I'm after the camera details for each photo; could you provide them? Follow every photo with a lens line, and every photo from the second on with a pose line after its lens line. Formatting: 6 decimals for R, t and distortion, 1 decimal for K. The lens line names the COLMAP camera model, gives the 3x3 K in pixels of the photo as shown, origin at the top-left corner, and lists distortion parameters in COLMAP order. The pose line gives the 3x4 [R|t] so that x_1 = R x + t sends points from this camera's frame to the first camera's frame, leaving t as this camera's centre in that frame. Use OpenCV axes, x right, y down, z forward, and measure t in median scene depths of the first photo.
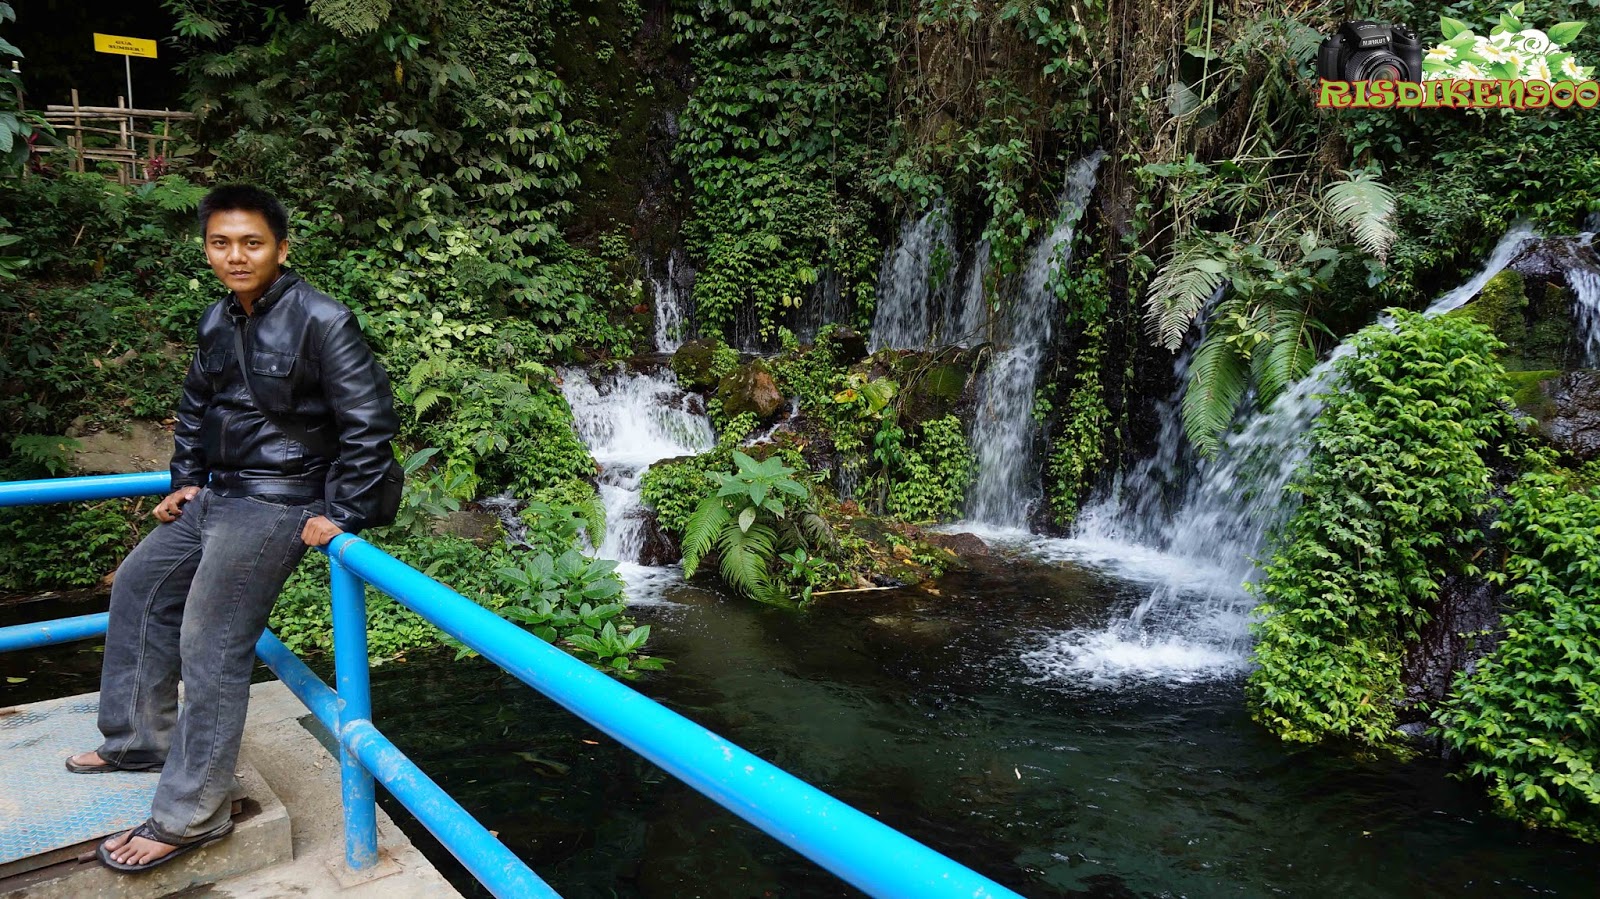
lens RADIAL K [[1087.3, 0, 793.6], [0, 1087.3, 452.3], [0, 0, 1]] dist [-0.047038, 0.042665]
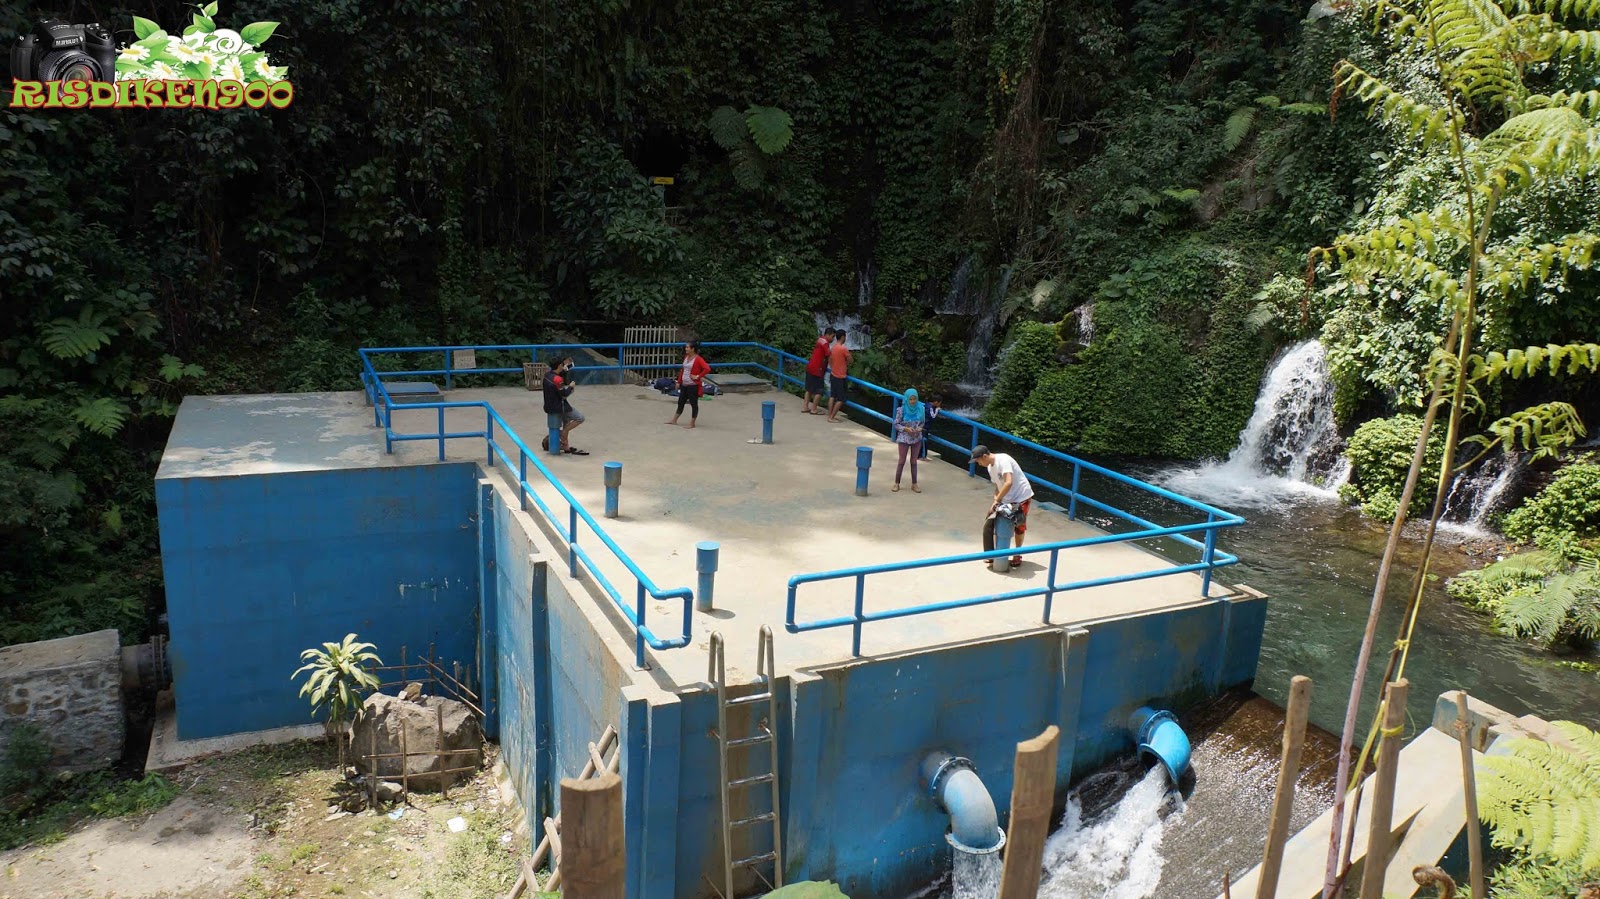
lens RADIAL K [[1087.3, 0, 793.6], [0, 1087.3, 452.3], [0, 0, 1]] dist [-0.047038, 0.042665]
pose [[0.968962, 0.091311, -0.229728, 0.334648], [-0.070642, 0.992808, 0.096657, 0.006075], [0.236902, -0.077429, 0.968443, -1.439815]]
